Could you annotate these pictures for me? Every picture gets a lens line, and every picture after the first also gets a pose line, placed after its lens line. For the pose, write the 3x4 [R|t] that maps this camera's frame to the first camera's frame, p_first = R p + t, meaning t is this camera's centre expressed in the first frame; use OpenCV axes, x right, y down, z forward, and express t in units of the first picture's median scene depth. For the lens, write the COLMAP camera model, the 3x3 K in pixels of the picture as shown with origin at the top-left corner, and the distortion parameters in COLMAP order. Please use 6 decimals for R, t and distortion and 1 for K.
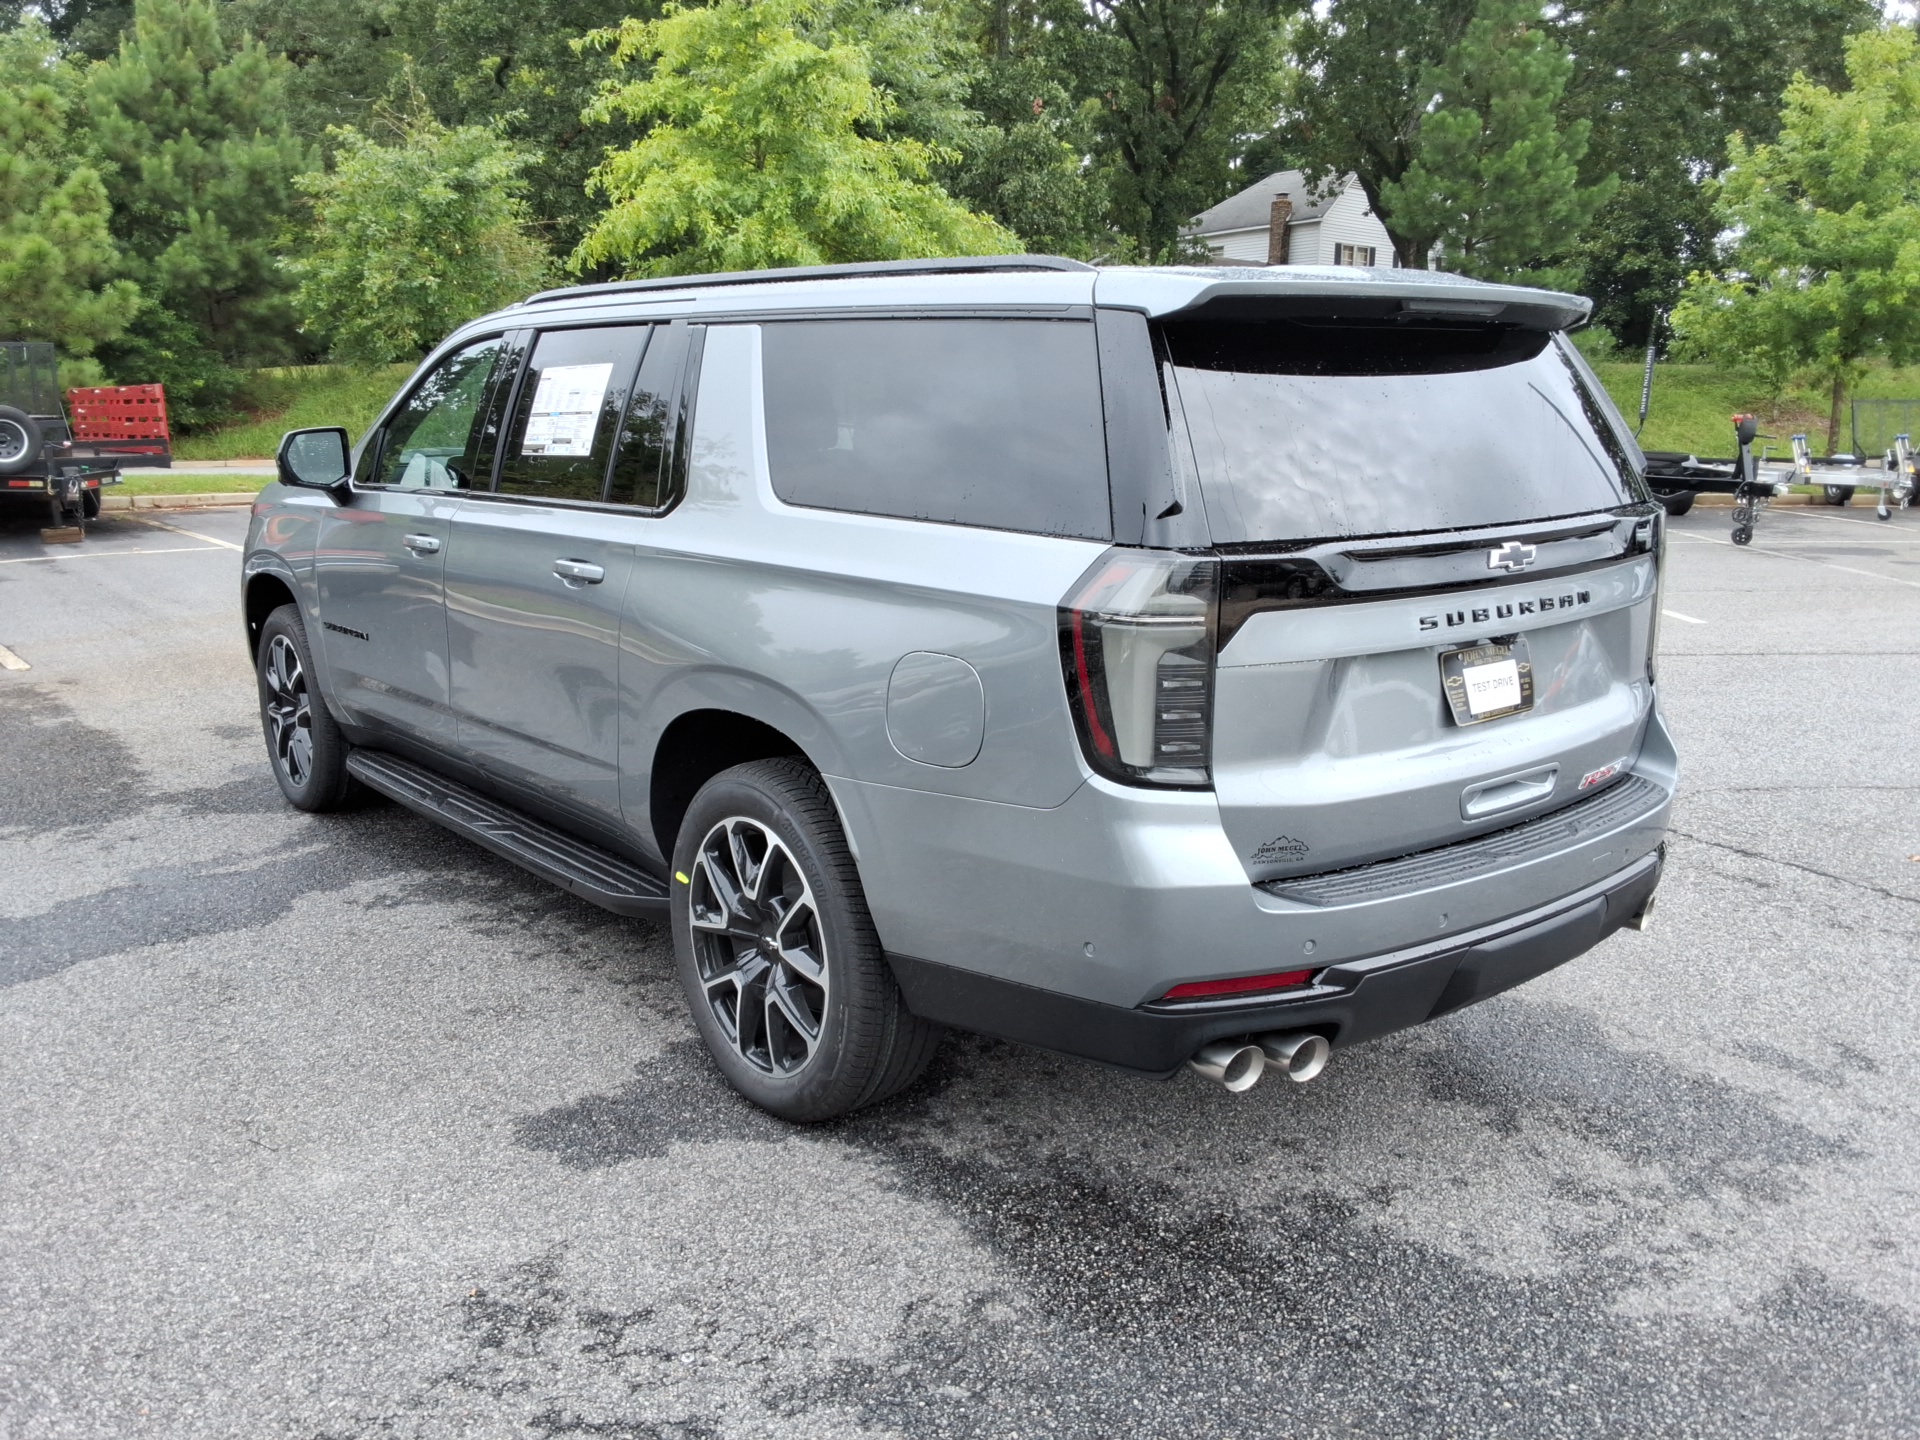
lens RADIAL K [[1541.6, 0, 970.0], [0, 1541.6, 680.9], [0, 0, 1]] dist [0.092769, -0.144016]
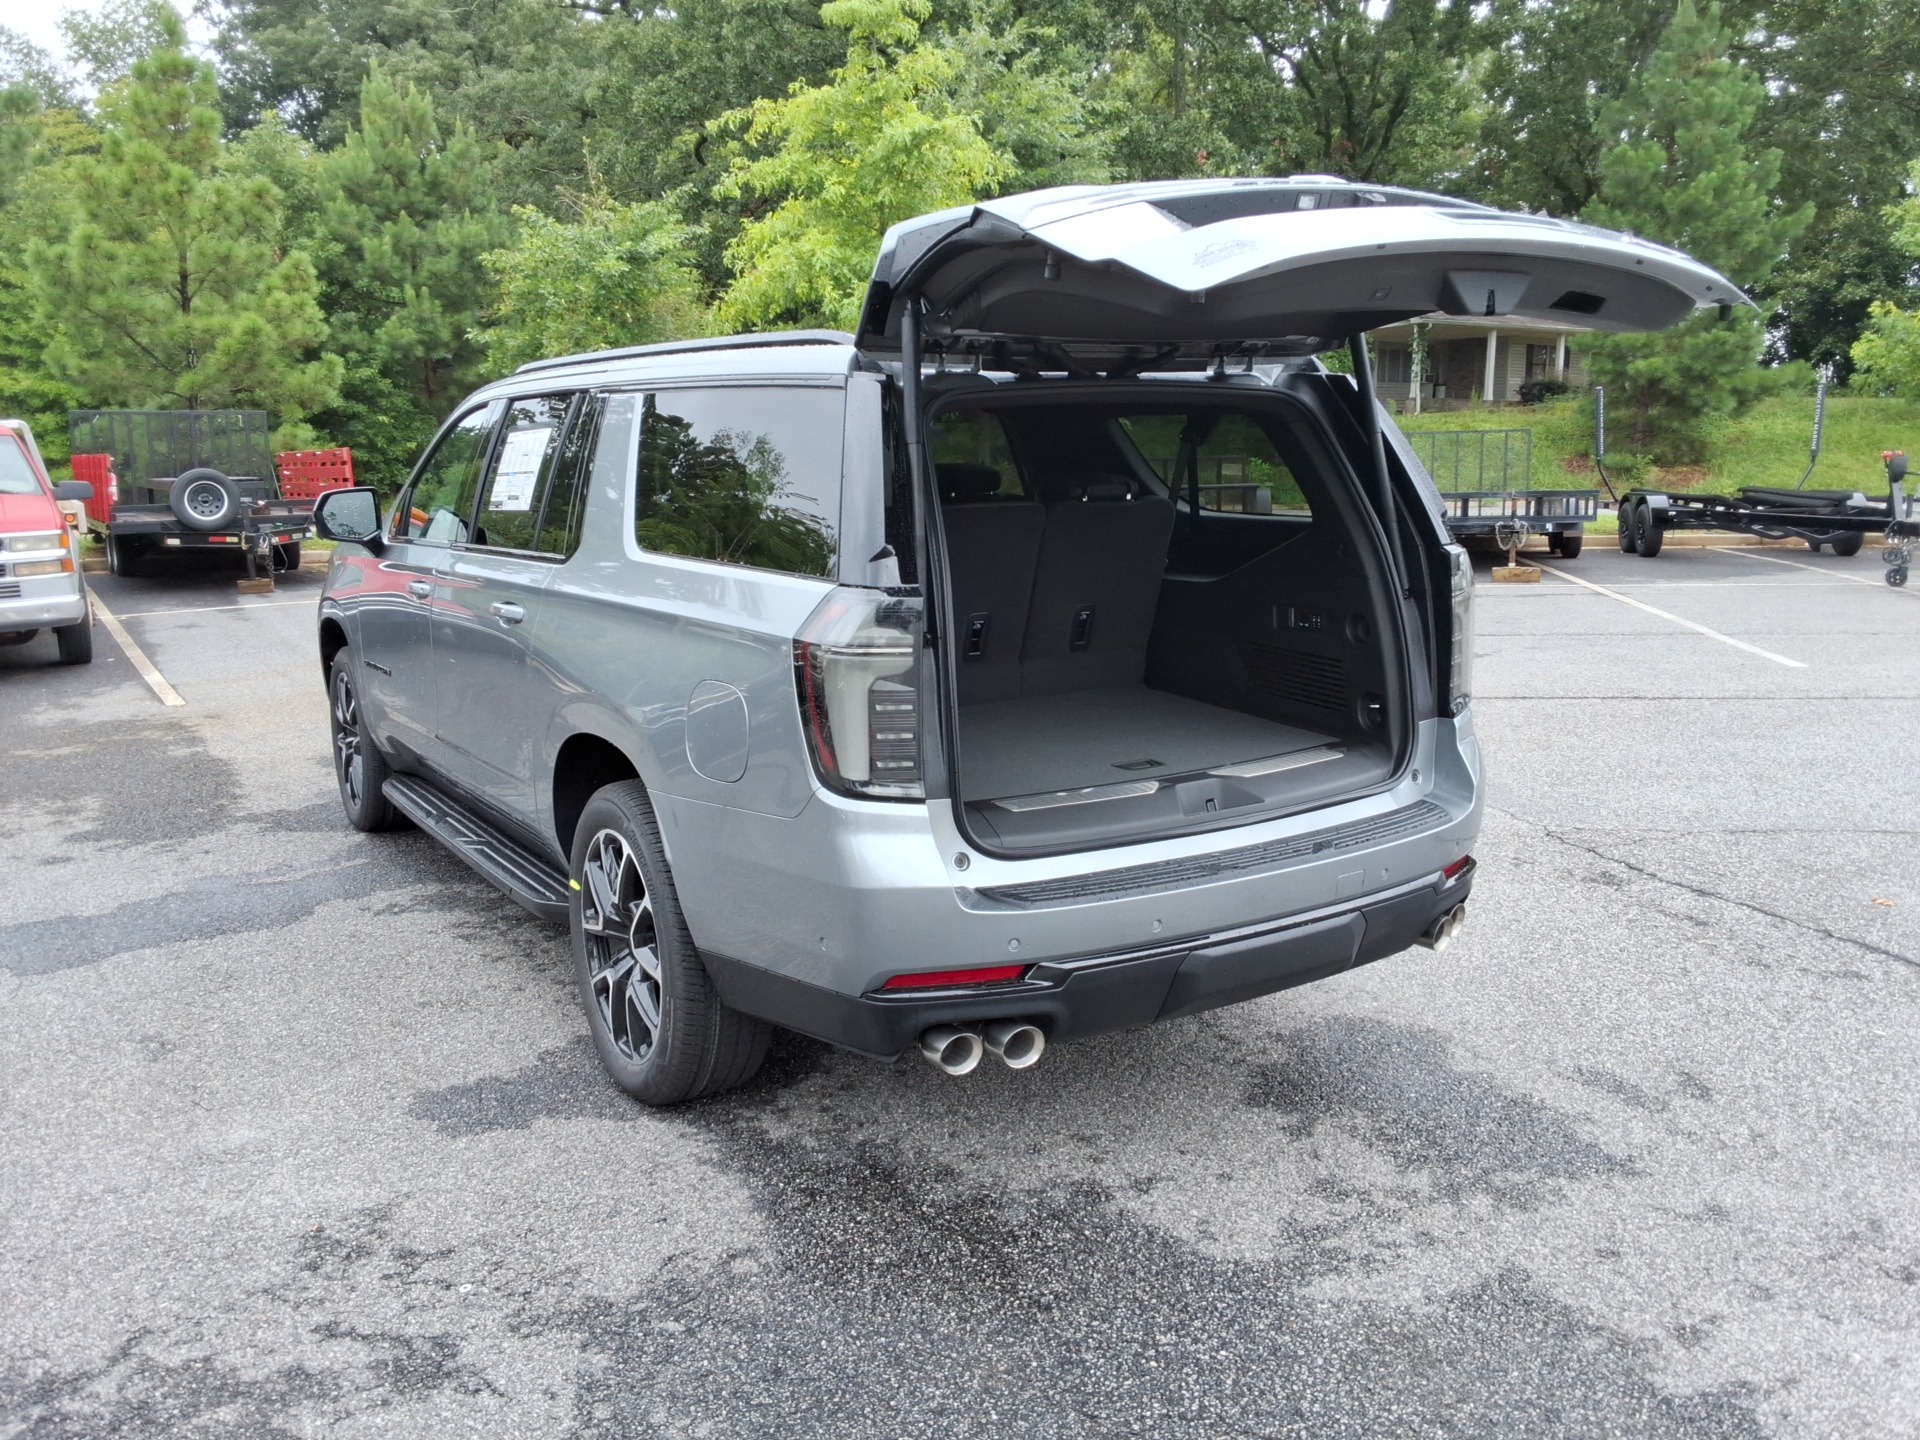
lens RADIAL K [[1541.6, 0, 969.9], [0, 1541.6, 676.4], [0, 0, 1]] dist [0.092769, -0.144016]
pose [[0.991647, 0.002044, -0.128969, 0.242904], [-0.006323, 0.999443, -0.032778, 0.011675], [0.128830, 0.033320, 0.991107, -0.081467]]
